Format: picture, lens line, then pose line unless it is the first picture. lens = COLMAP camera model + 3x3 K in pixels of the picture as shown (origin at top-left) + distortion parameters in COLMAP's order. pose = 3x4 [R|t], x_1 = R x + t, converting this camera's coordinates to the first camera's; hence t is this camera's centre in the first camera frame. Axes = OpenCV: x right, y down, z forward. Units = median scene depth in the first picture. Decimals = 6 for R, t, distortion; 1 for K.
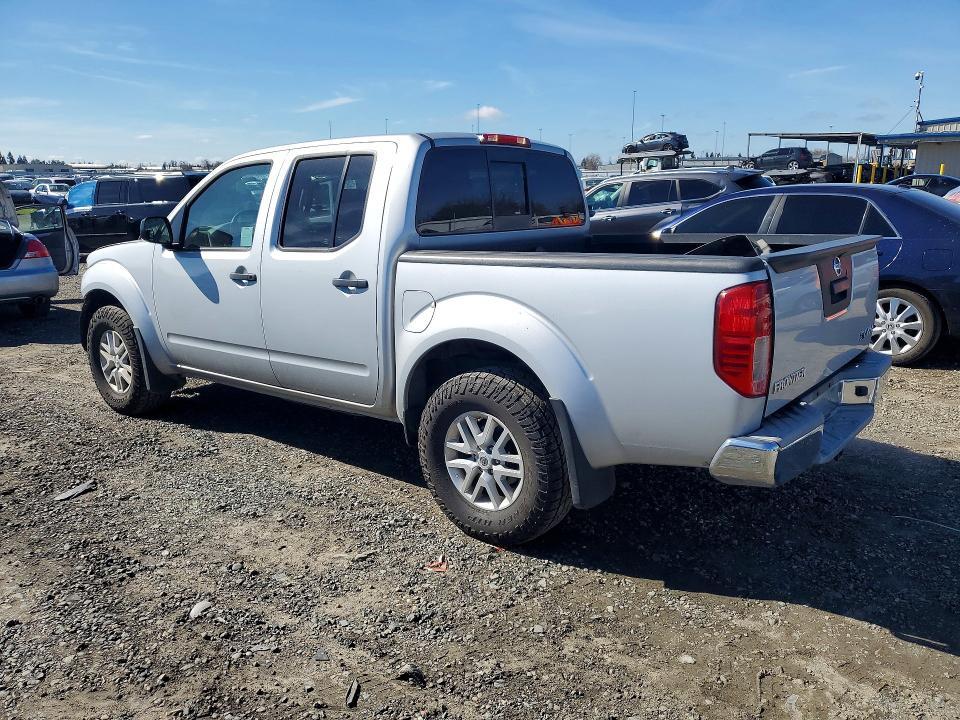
lens RADIAL K [[742.1, 0, 480.0], [0, 742.1, 360.0], [0, 0, 1]] dist [0.018342, -0.000786]
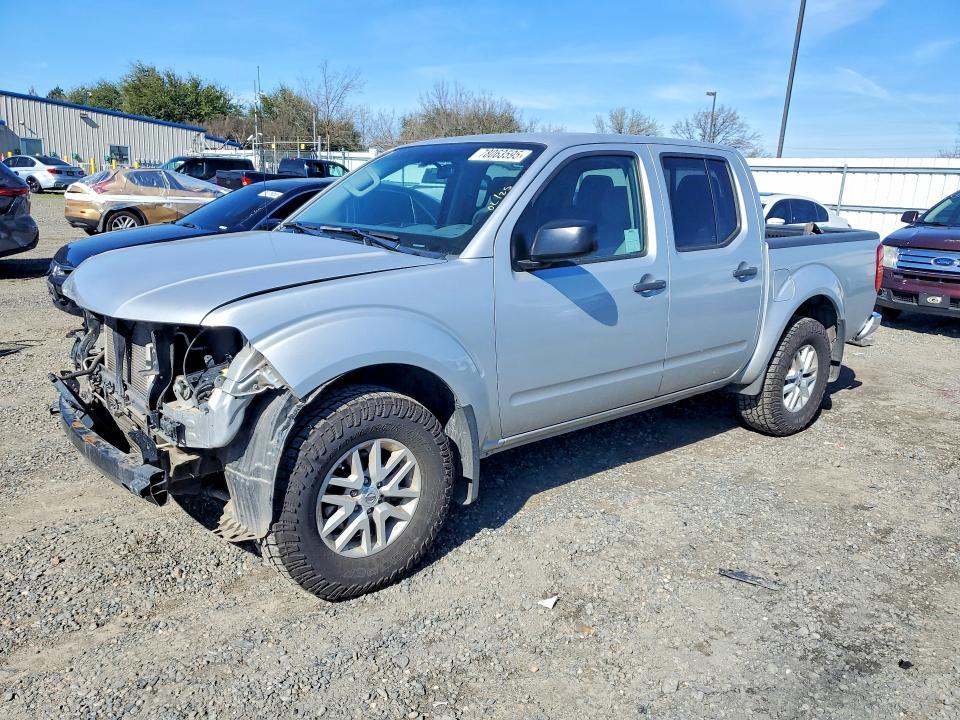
lens RADIAL K [[742.1, 0, 480.0], [0, 742.1, 360.0], [0, 0, 1]] dist [0.018342, -0.000786]
pose [[0.185503, -0.175763, 0.966797, -1.202914], [0.204122, 0.969304, 0.137053, -0.185236], [-0.961209, 0.171921, 0.215686, 0.977466]]
